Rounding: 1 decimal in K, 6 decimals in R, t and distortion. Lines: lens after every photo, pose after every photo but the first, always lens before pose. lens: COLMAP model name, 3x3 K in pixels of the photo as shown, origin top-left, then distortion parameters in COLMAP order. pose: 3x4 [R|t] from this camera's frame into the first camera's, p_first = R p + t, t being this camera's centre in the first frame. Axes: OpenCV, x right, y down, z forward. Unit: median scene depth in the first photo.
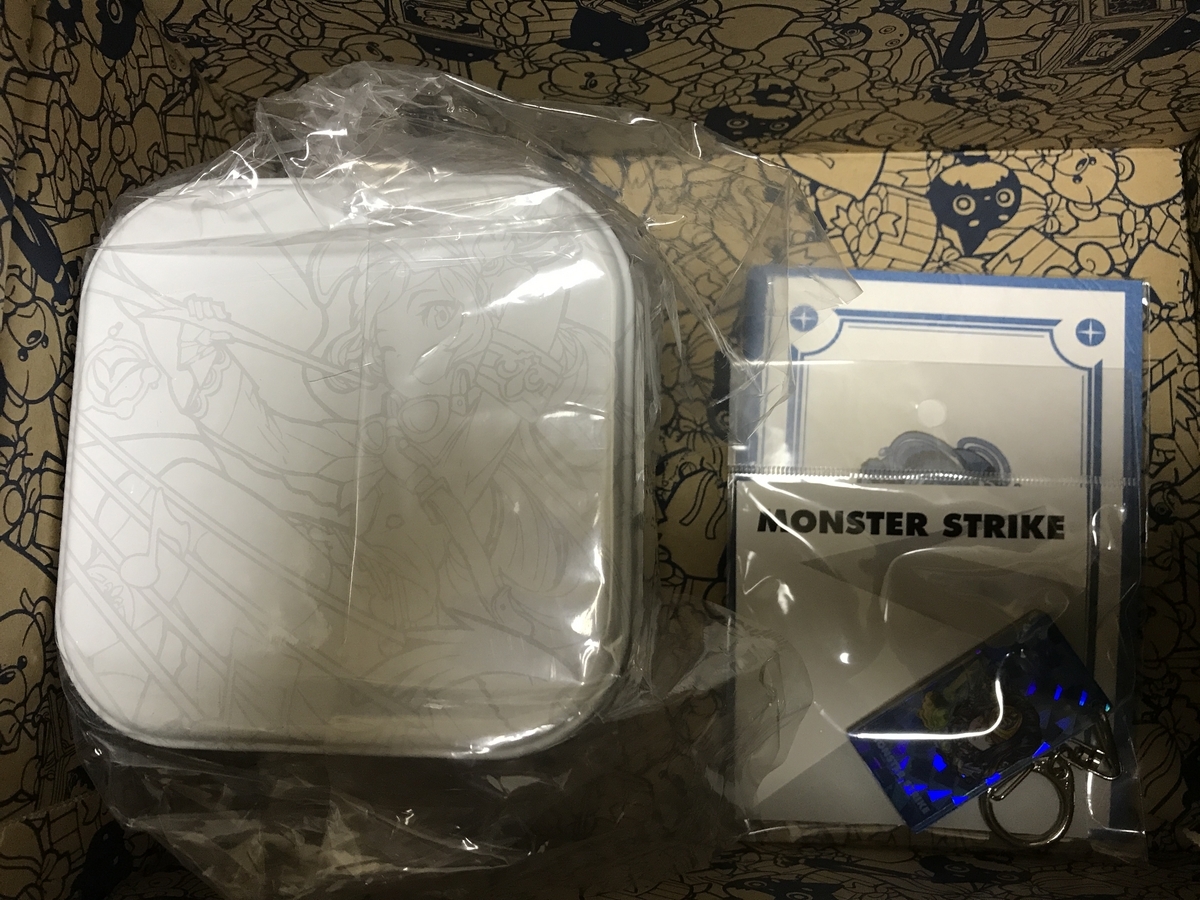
lens RADIAL K [[981.1, 0, 602.6], [0, 981.1, 449.6], [0, 0, 1]] dist [0.006017, -0.033639]
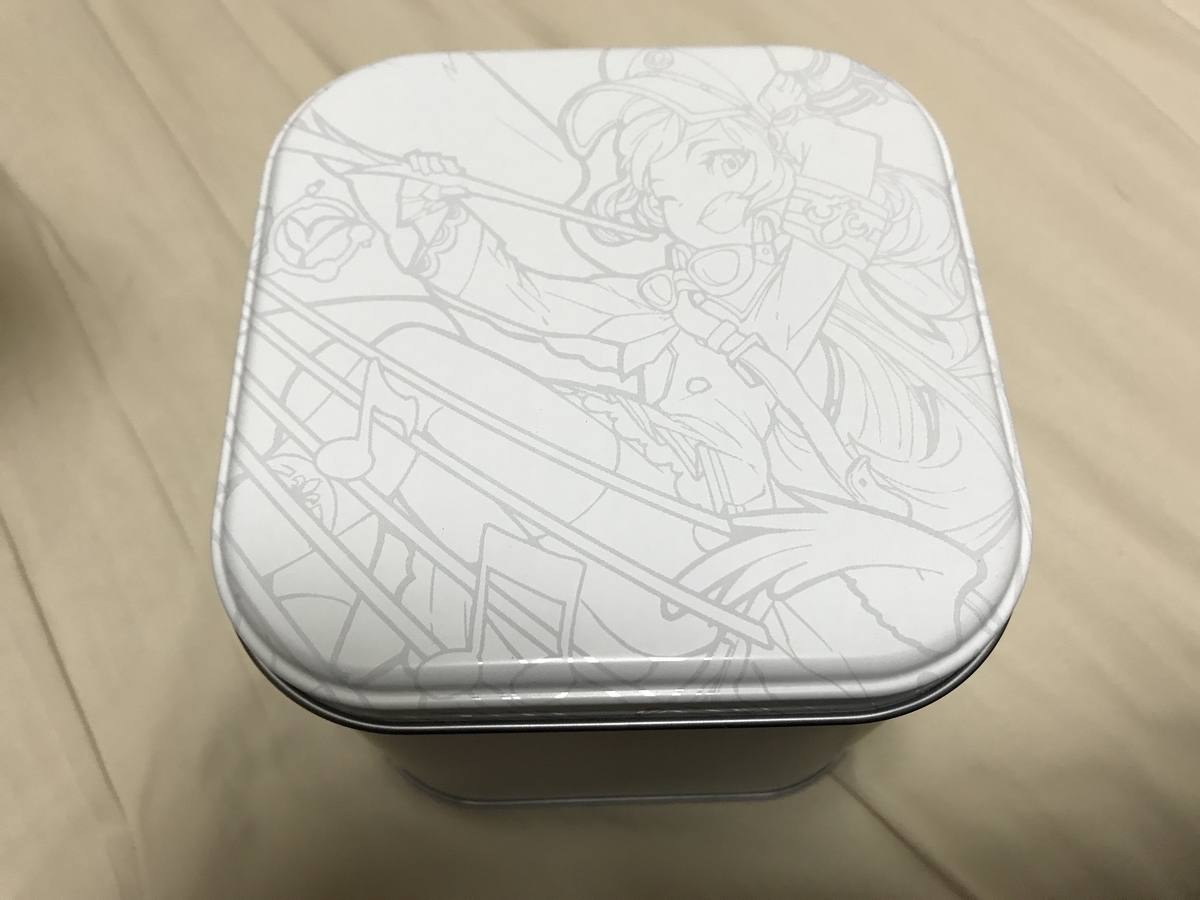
lens RADIAL K [[981.1, 0, 599.6], [0, 981.1, 449.8], [0, 0, 1]] dist [0.006017, -0.033639]
pose [[0.931952, -0.140110, -0.334417, -0.041860], [0.162117, 0.986013, 0.038681, 0.090913], [0.324320, -0.090263, 0.941631, 0.290274]]
